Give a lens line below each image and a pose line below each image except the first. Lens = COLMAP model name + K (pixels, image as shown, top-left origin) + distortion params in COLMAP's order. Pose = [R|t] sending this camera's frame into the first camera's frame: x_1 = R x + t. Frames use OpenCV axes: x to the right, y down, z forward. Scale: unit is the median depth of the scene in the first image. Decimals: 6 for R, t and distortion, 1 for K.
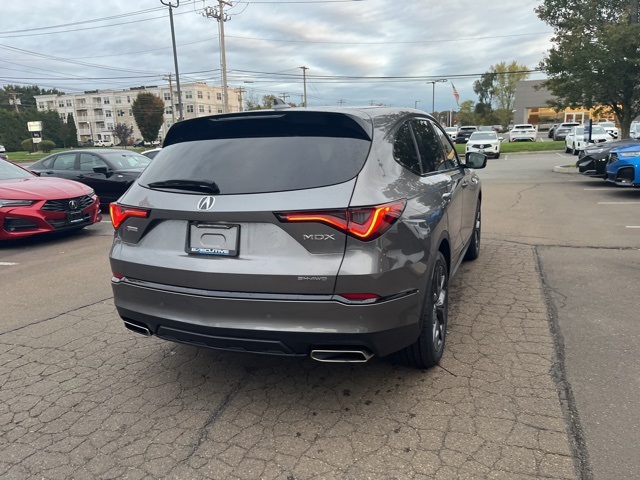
lens RADIAL K [[481.9, 0, 318.7], [0, 481.9, 244.8], [0, 0, 1]] dist [0.078853, -0.101493]
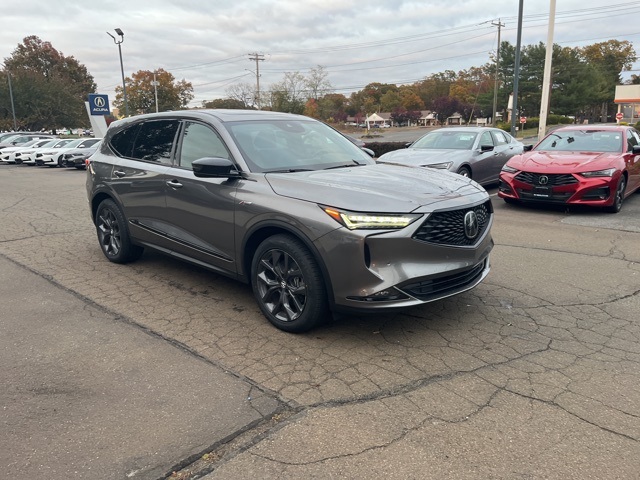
lens RADIAL K [[481.9, 0, 320.7], [0, 481.9, 234.3], [0, 0, 1]] dist [0.078853, -0.101493]
pose [[-0.353935, 0.245391, -0.902504, 1.216576], [-0.174305, 0.930753, 0.321429, -0.434266], [0.918884, 0.271076, -0.286653, 1.711398]]
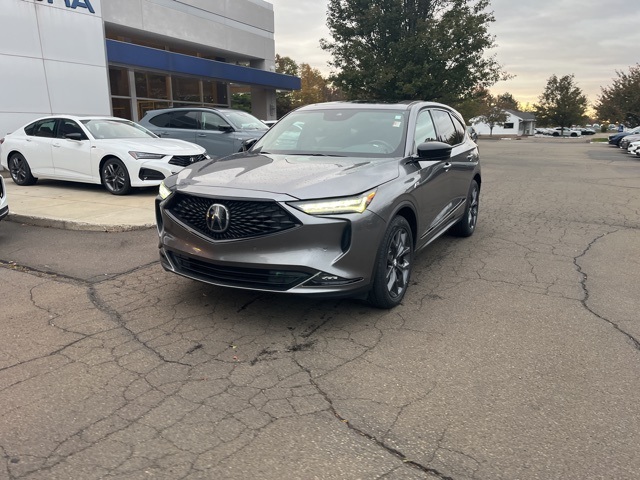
lens RADIAL K [[481.9, 0, 319.4], [0, 481.9, 244.0], [0, 0, 1]] dist [0.078853, -0.101493]
pose [[-0.993987, 0.014254, 0.108571, 0.065939], [0.060466, 0.898071, 0.435675, -0.524647], [-0.091294, 0.439620, -0.893532, 2.443278]]
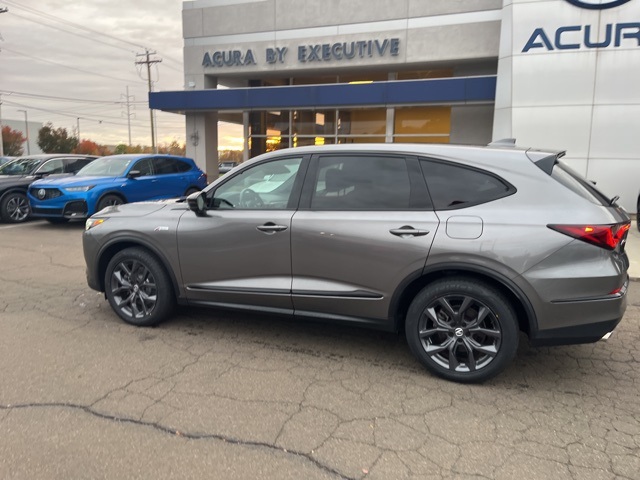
lens RADIAL K [[481.9, 0, 319.2], [0, 481.9, 249.4], [0, 0, 1]] dist [0.078853, -0.101493]
pose [[0.010907, -0.136191, 0.990623, -1.059759], [0.203941, 0.970161, 0.131132, -0.215996], [-0.978922, 0.200598, 0.038357, 1.131004]]
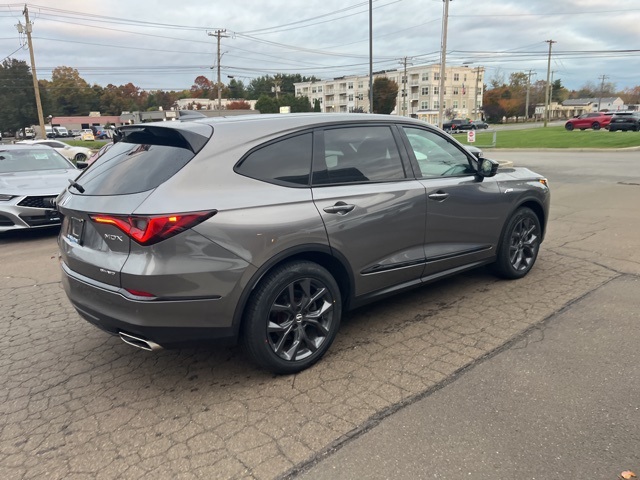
lens RADIAL K [[481.9, 0, 318.2], [0, 481.9, 243.1], [0, 0, 1]] dist [0.078853, -0.101493]
pose [[0.889647, 0.116205, -0.441616, 0.544697], [-0.101876, 0.993213, 0.056118, -0.066904], [0.445140, -0.004935, 0.895448, 0.090873]]
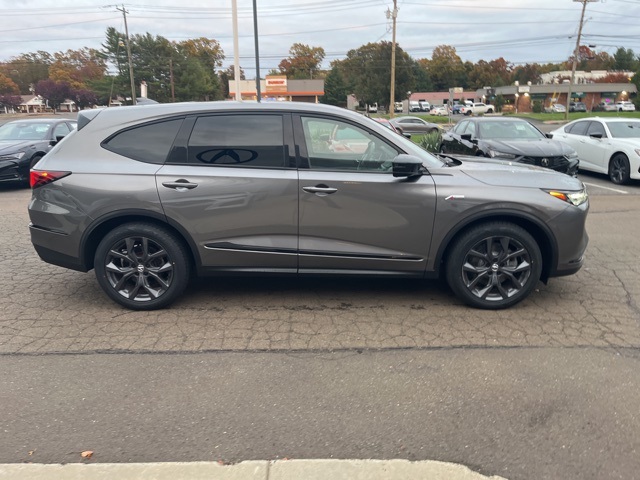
lens RADIAL K [[481.9, 0, 317.6], [0, 481.9, 231.5], [0, 0, 1]] dist [0.078853, -0.101493]
pose [[0.379739, 0.259003, -0.888097, 1.170697], [-0.207186, 0.959432, 0.191216, -0.230845], [0.901594, 0.111389, 0.417996, 0.680470]]
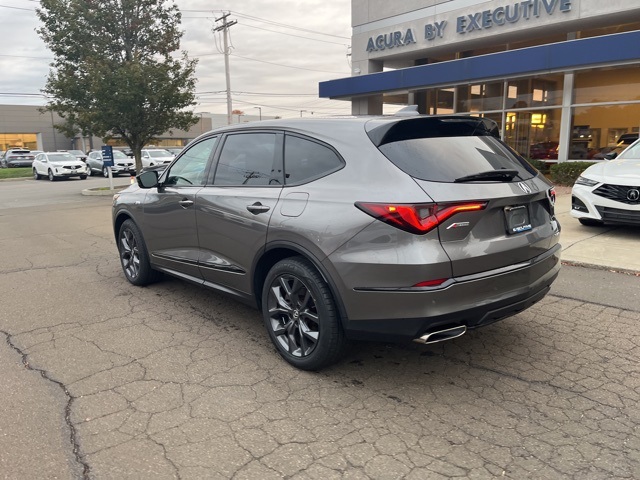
lens RADIAL K [[481.9, 0, 318.8], [0, 481.9, 240.8], [0, 0, 1]] dist [0.078853, -0.101493]
pose [[0.448207, -0.139501, 0.882978, -0.915429], [0.197814, 0.978739, 0.054218, -0.073302], [-0.871769, 0.150364, 0.466273, 0.535089]]
